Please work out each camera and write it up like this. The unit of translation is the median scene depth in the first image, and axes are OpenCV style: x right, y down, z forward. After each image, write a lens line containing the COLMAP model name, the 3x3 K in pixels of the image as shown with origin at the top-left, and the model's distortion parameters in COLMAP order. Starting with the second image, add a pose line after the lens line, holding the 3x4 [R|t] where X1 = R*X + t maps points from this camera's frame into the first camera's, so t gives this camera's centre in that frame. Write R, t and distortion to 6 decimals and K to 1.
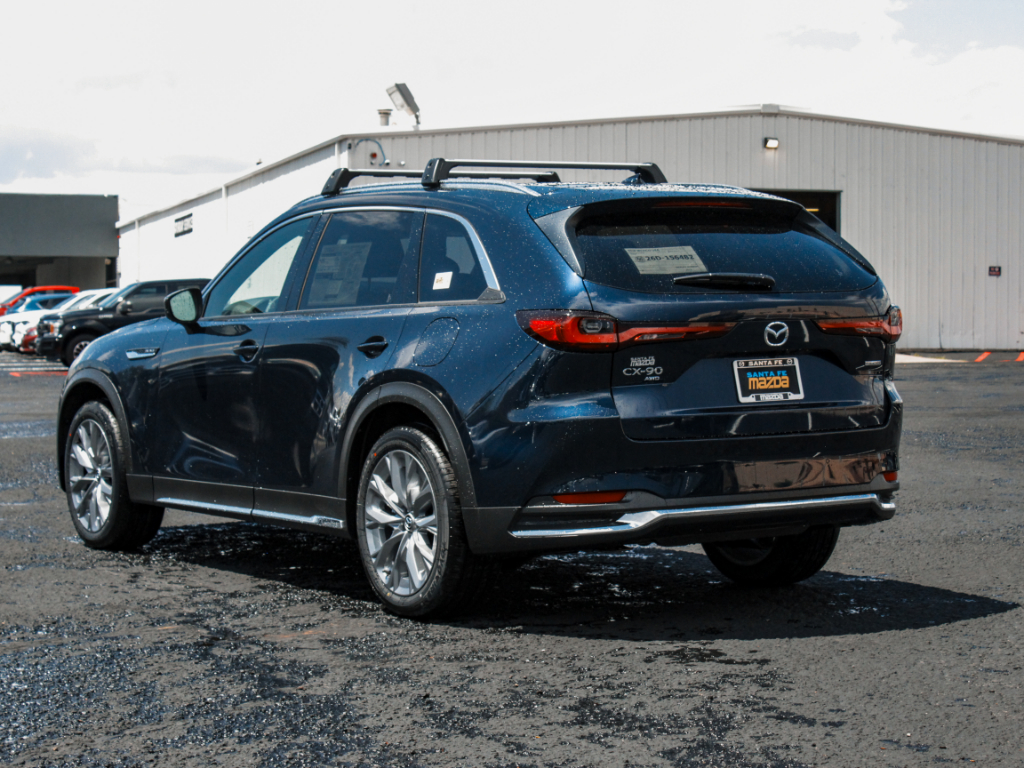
lens RADIAL K [[2529.2, 0, 512.0], [0, 2529.2, 384.0], [0, 0, 1]] dist [-0.059070, -0.208508]
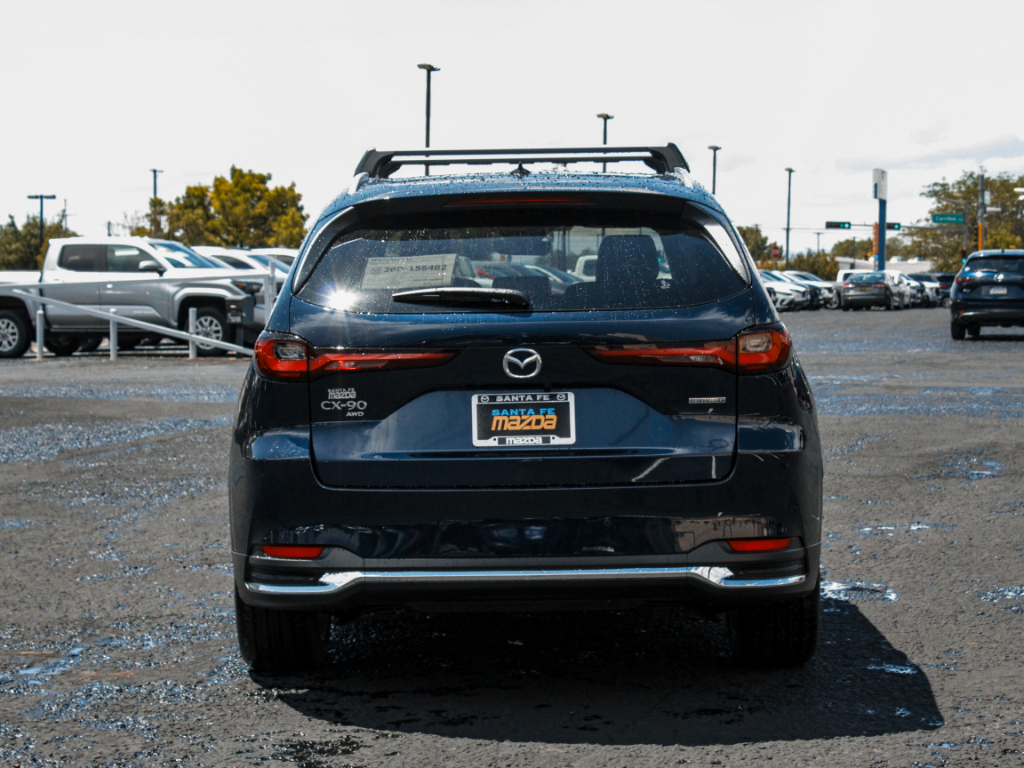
lens RADIAL K [[2529.2, 0, 512.0], [0, 2529.2, 384.0], [0, 0, 1]] dist [-0.059070, -0.208508]
pose [[0.821441, 0.029856, -0.569512, 0.561743], [-0.016668, 0.999459, 0.028354, -0.035948], [0.570050, -0.013799, 0.821494, 0.332771]]
